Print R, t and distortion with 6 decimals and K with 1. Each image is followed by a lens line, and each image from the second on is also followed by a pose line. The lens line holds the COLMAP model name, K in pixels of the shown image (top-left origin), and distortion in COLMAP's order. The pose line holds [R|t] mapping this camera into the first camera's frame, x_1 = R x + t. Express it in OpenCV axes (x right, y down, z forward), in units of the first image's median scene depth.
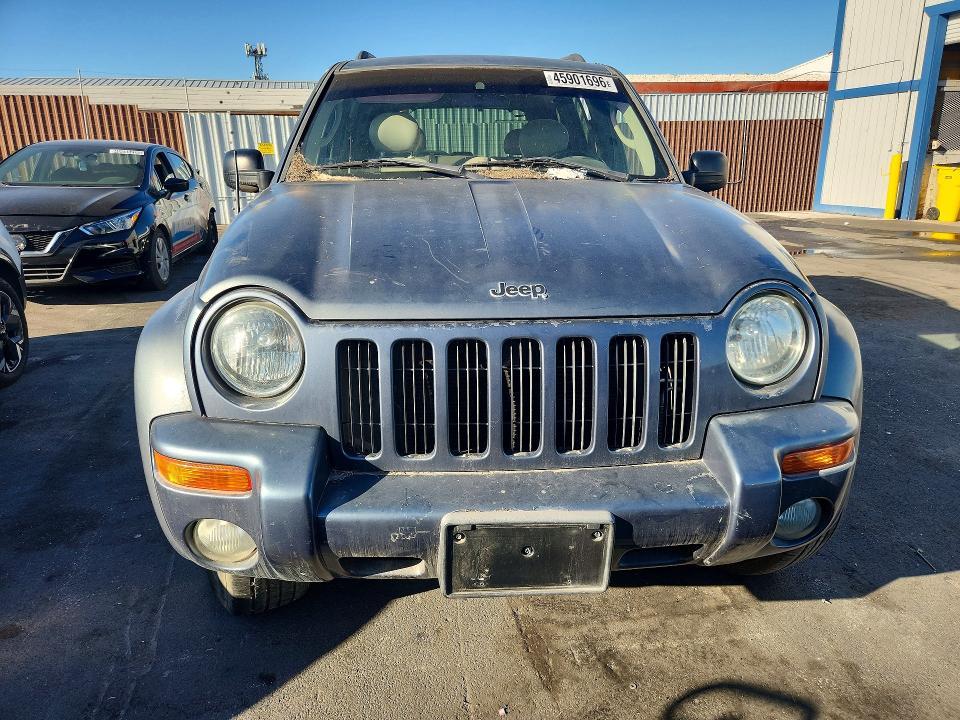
lens RADIAL K [[706.9, 0, 480.0], [0, 706.9, 360.0], [0, 0, 1]] dist [-0.001189, -0.002183]
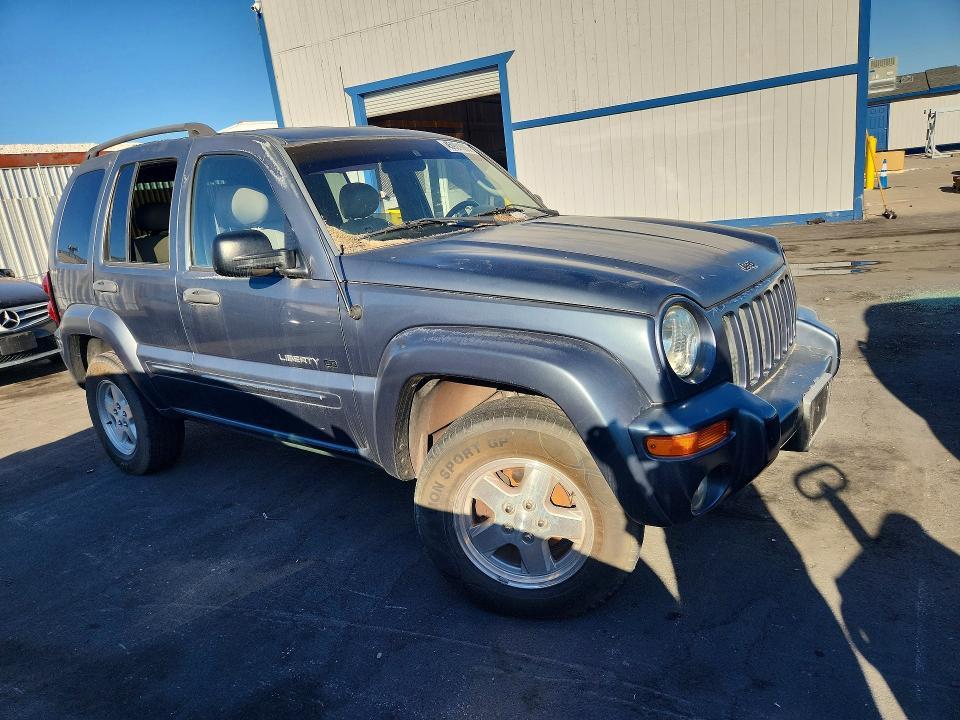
lens RADIAL K [[730.6, 0, 480.0], [0, 730.6, 360.0], [0, 0, 1]] dist [0.030798, -0.000356]
pose [[0.614681, -0.245011, 0.749757, -0.876942], [0.317861, 0.946879, 0.048833, -0.091144], [-0.721894, 0.208302, 0.659908, 0.197466]]
